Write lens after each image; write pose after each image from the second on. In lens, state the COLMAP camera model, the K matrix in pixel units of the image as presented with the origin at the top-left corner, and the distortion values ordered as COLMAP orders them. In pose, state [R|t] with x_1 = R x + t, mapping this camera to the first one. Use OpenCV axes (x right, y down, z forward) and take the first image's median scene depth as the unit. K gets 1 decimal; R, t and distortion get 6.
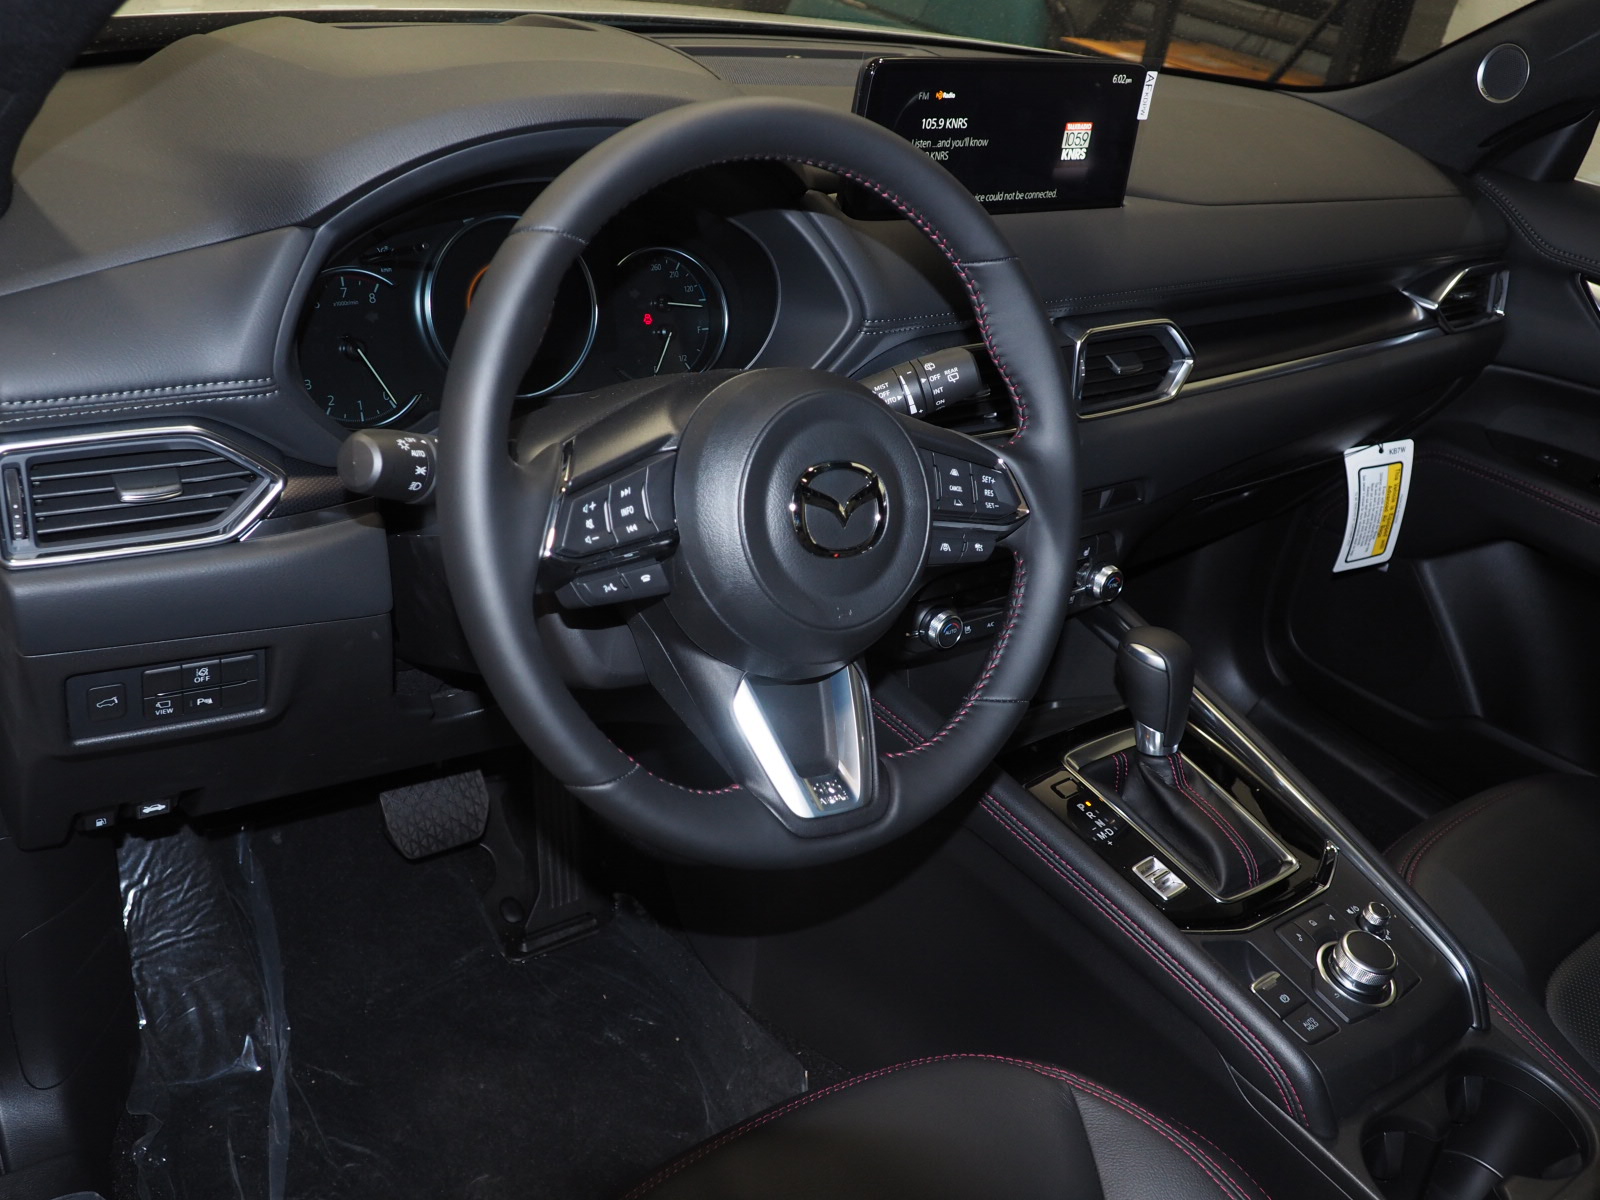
lens RADIAL K [[1384.0, 0, 800.0], [0, 1384.0, 600.0], [0, 0, 1]] dist [0.015014, -0.001114]
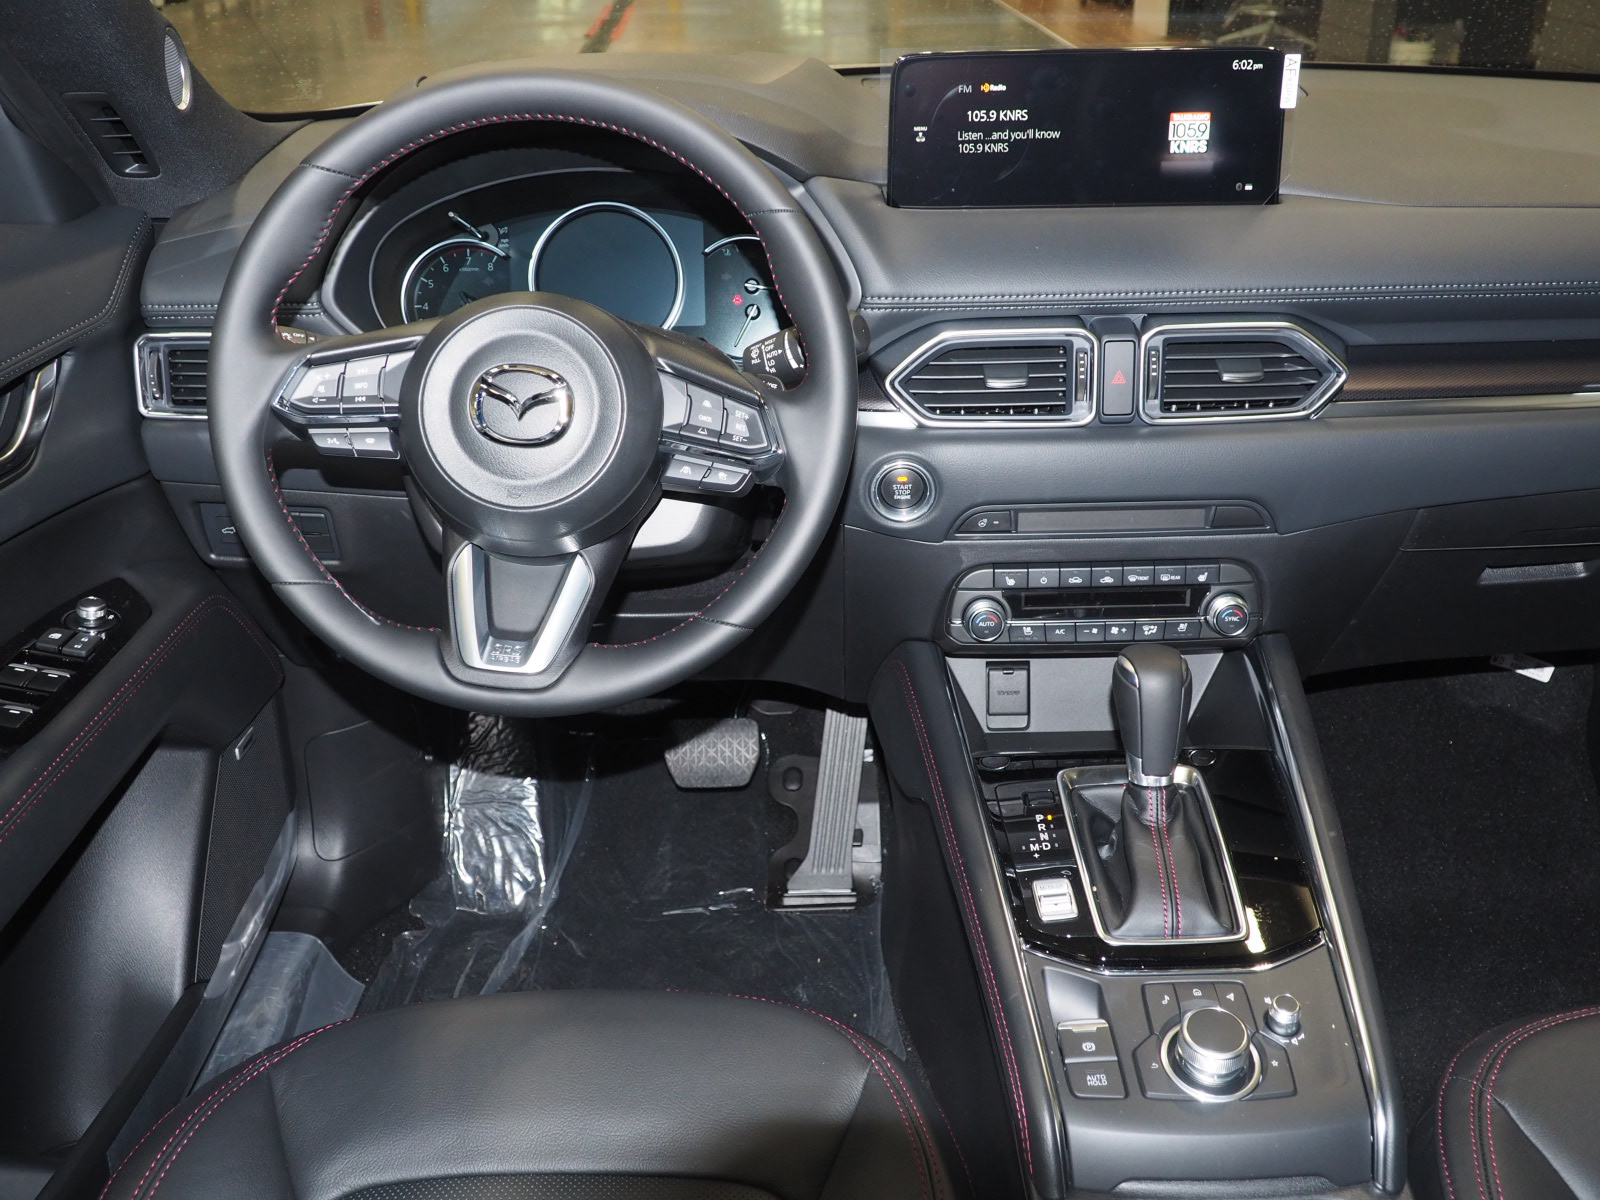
lens RADIAL K [[1384.0, 0, 800.0], [0, 1384.0, 600.0], [0, 0, 1]] dist [0.015014, -0.001114]
pose [[0.811922, 0.134163, -0.568141, 0.608322], [-0.179729, 0.983408, -0.024621, 0.057912], [0.555411, 0.122102, 0.822563, 0.121380]]
